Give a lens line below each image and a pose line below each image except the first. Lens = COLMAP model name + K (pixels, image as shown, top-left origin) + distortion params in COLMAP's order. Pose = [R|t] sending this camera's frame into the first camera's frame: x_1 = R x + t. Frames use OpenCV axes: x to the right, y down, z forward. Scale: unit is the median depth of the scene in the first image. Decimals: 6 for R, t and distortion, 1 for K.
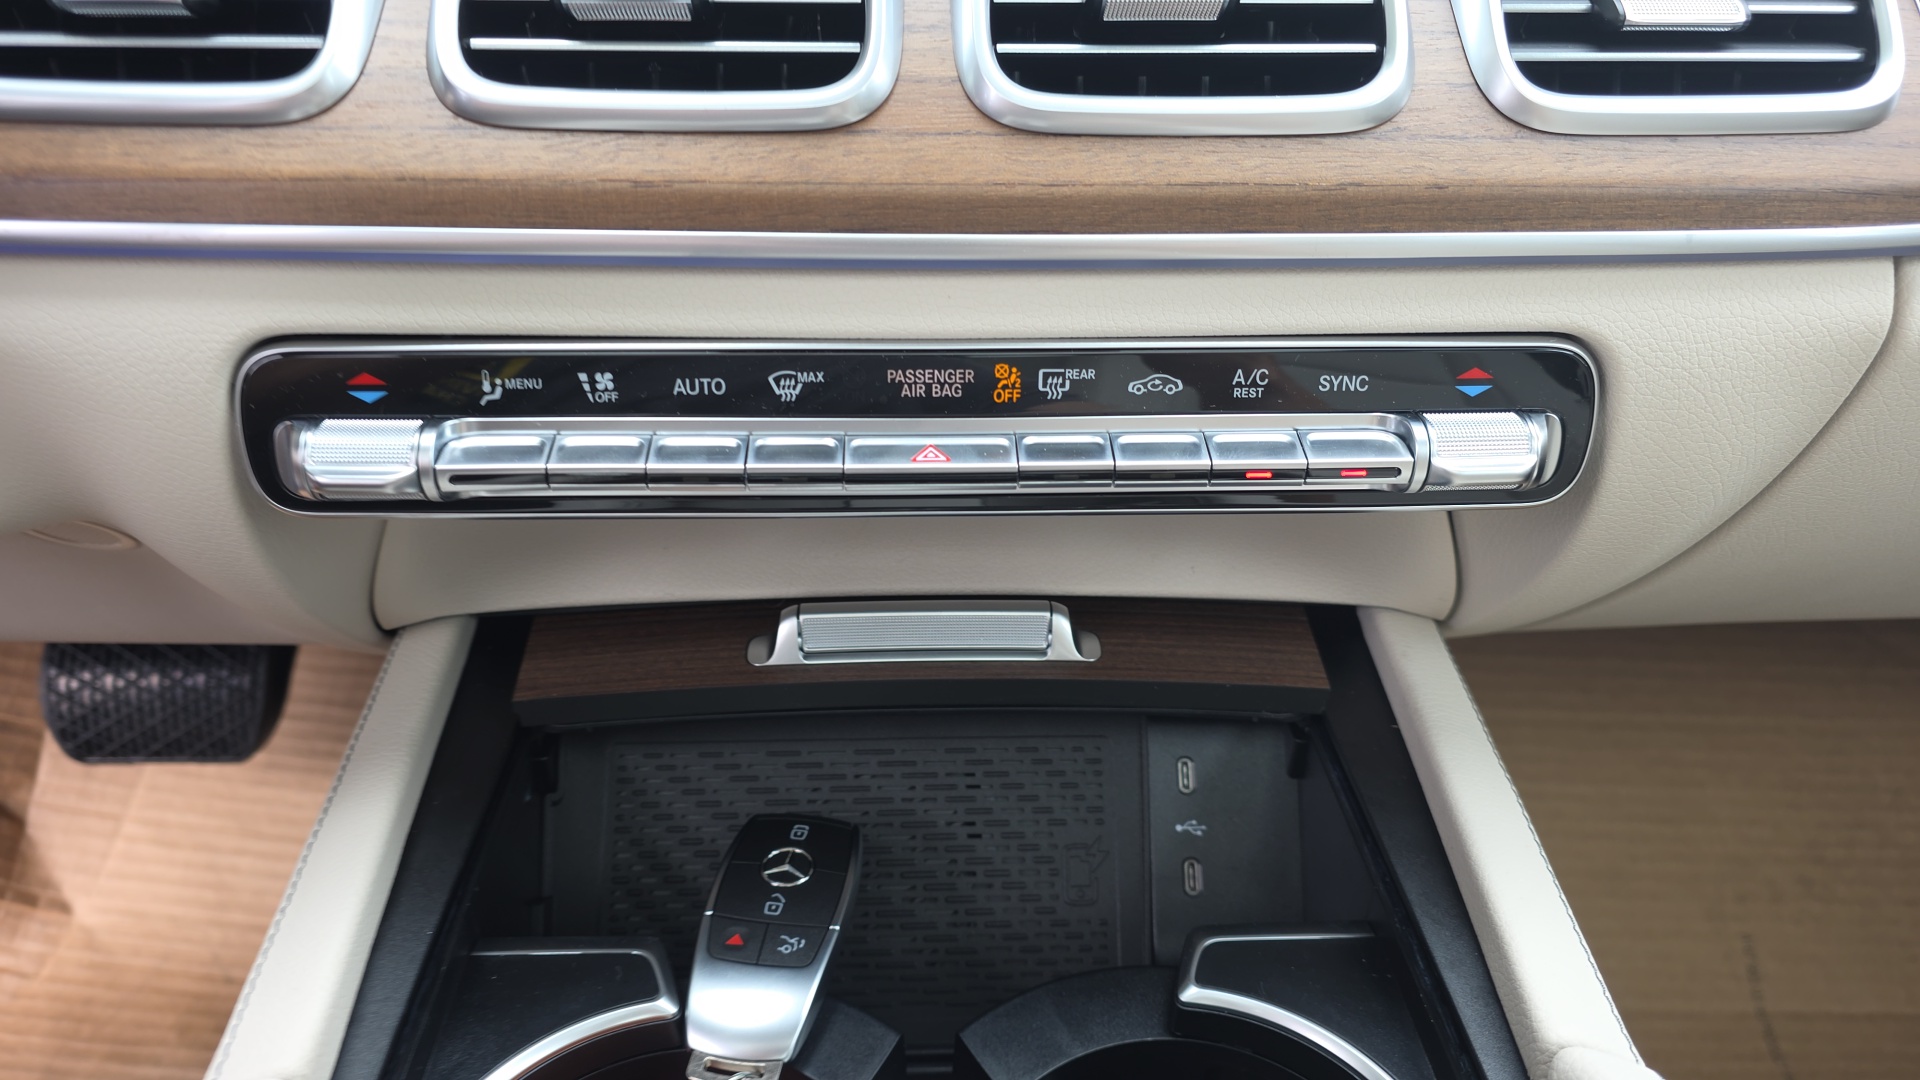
lens RADIAL K [[1317.7, 0, 947.9], [0, 1317.7, 540.4], [0, 0, 1]] dist [0.060005, -0.074418]
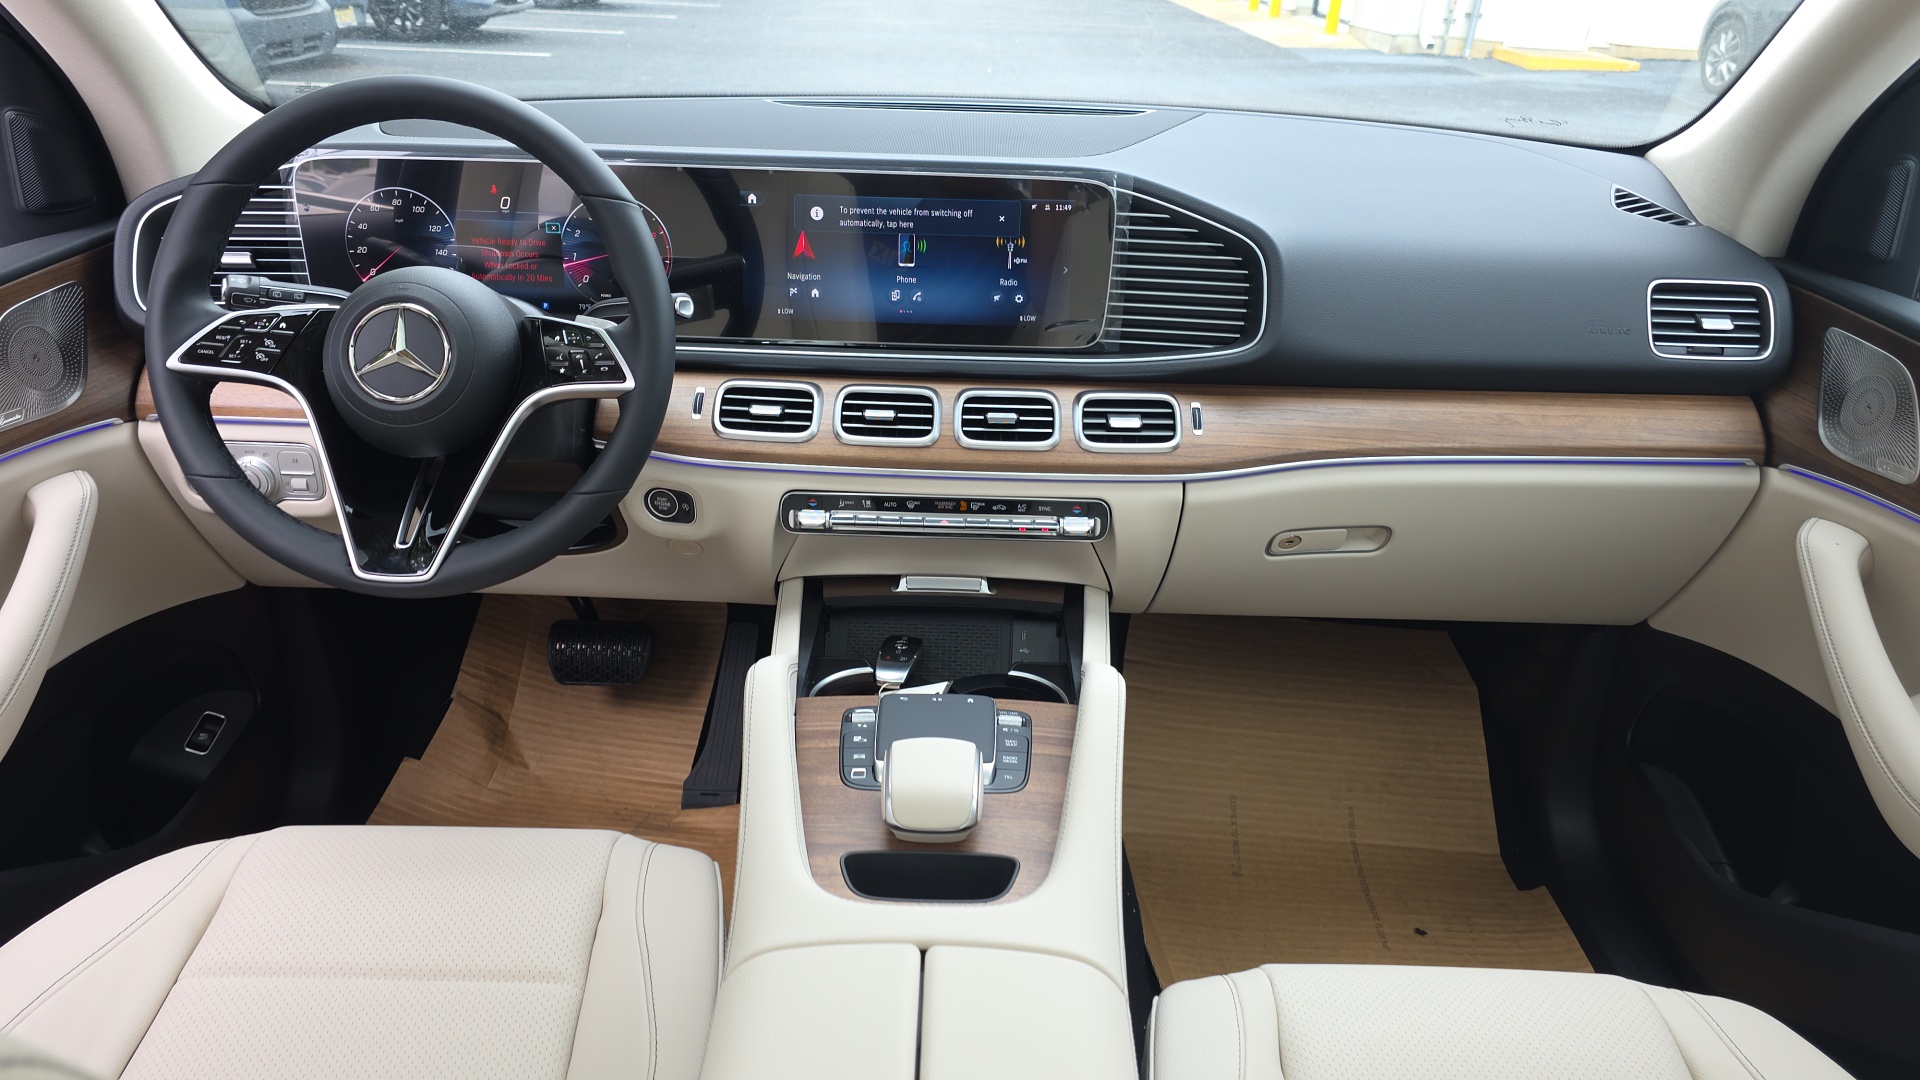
lens RADIAL K [[1284.8, 0, 939.1], [0, 1284.8, 546.7], [0, 0, 1]] dist [0.095394, -0.125200]
pose [[0.998435, 0.031205, -0.046410, 0.156460], [-0.037062, 0.990658, -0.131238, 0.526974], [0.041881, 0.132753, 0.990264, -2.911663]]
